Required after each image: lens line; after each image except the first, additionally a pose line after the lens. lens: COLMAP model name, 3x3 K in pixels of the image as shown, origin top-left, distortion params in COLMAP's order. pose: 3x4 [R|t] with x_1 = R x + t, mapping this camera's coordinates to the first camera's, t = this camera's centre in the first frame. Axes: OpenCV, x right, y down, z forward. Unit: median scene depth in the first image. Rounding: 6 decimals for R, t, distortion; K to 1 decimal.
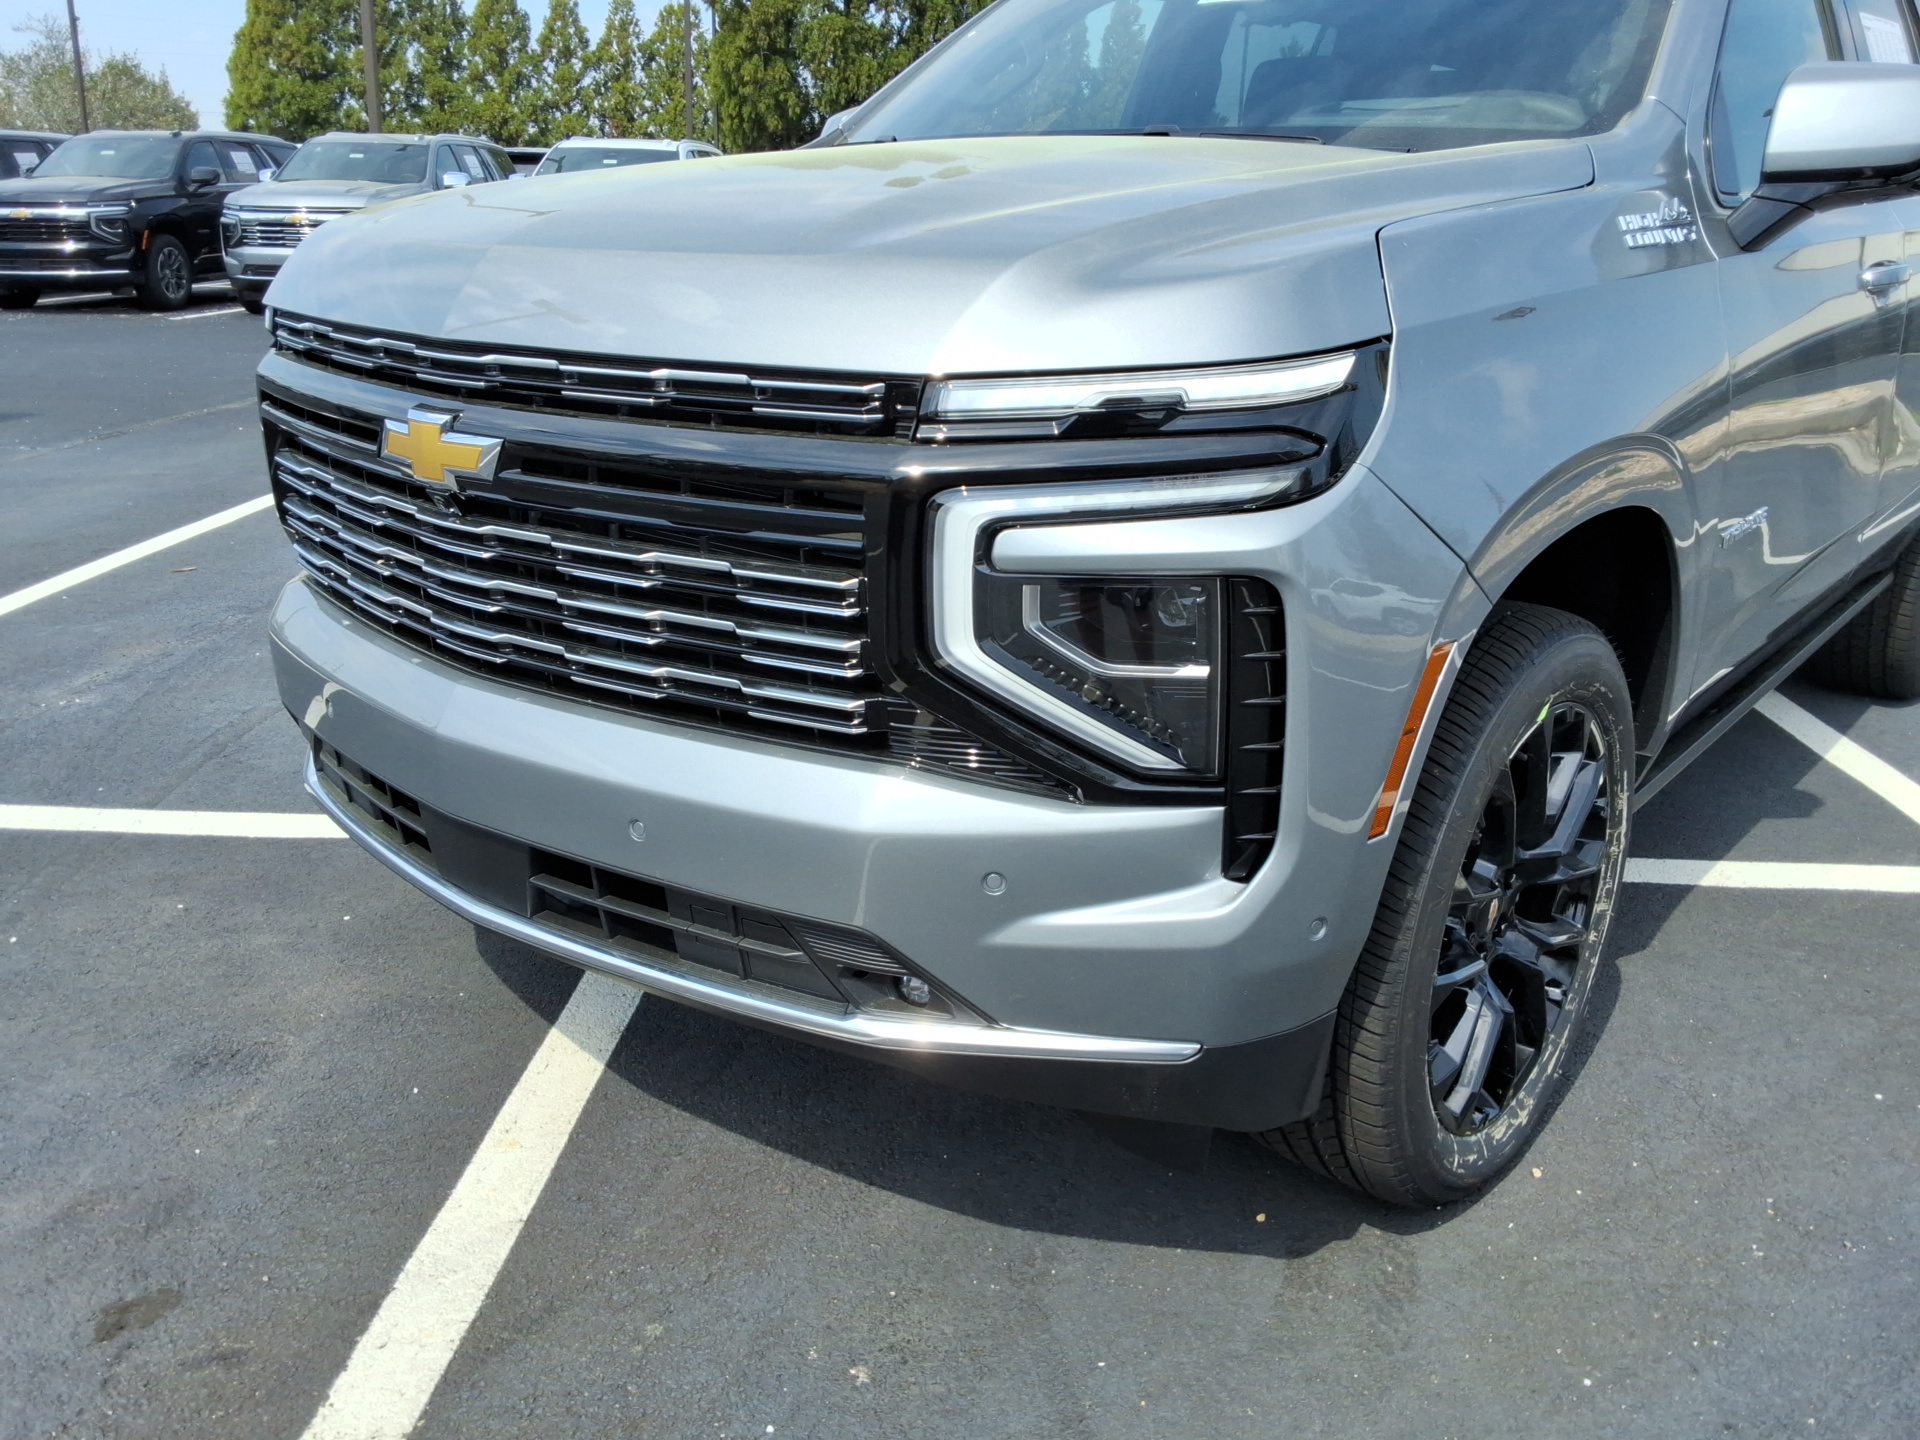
lens RADIAL K [[1545.2, 0, 990.9], [0, 1545.2, 694.8], [0, 0, 1]] dist [0.104572, -0.166038]
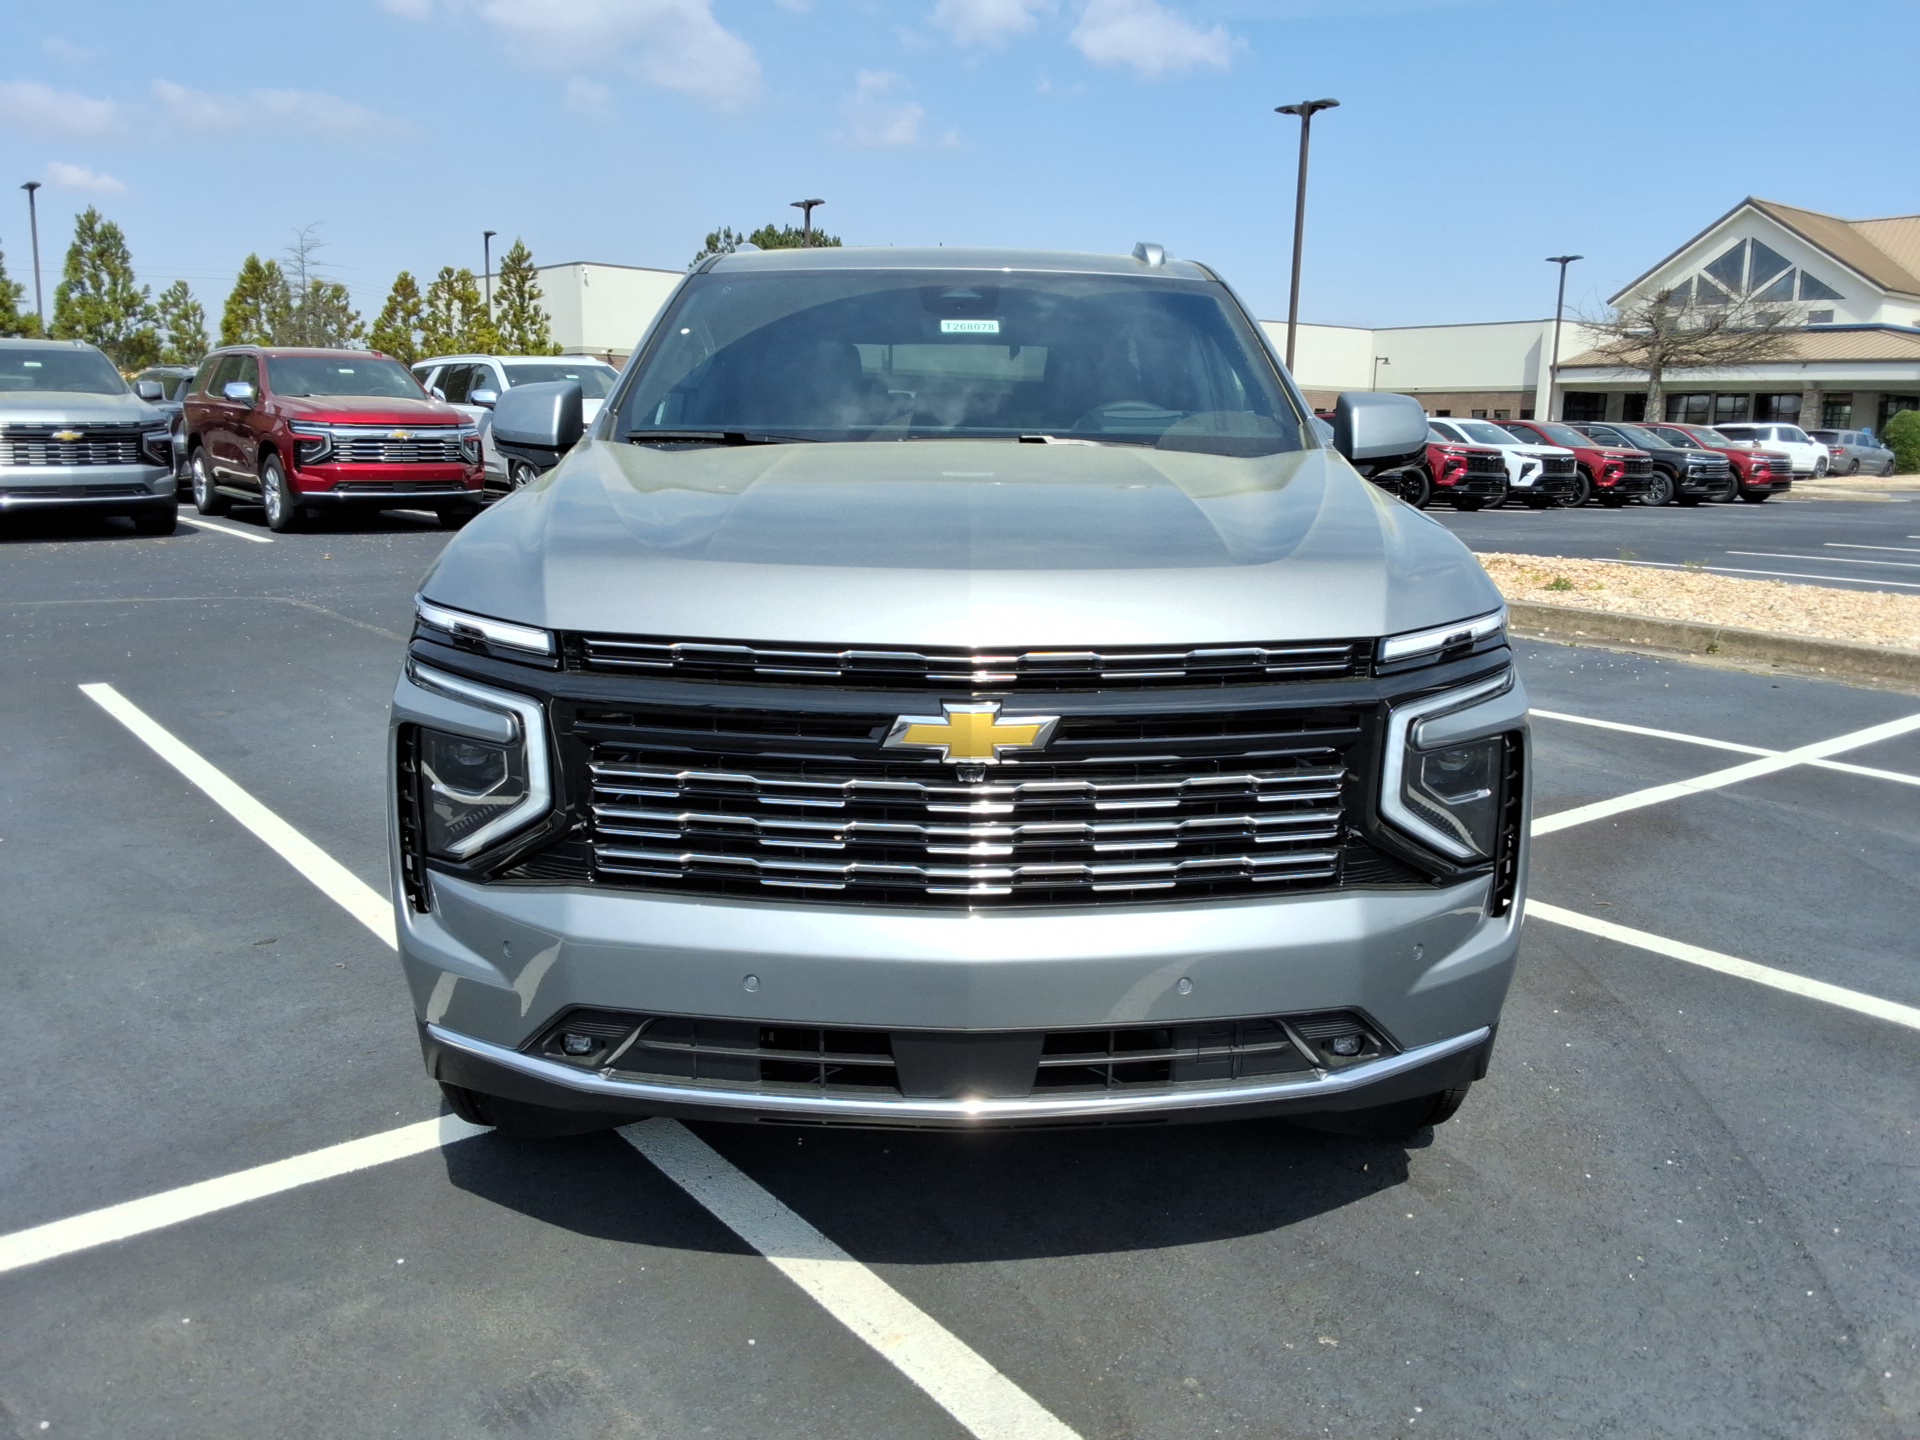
lens RADIAL K [[1545.2, 0, 992.5], [0, 1545.2, 691.0], [0, 0, 1]] dist [0.104572, -0.166038]
pose [[0.746798, -0.125139, 0.653171, -1.304793], [0.194386, 0.980321, -0.034434, -0.162546], [-0.636008, 0.152683, 0.756427, 0.048590]]
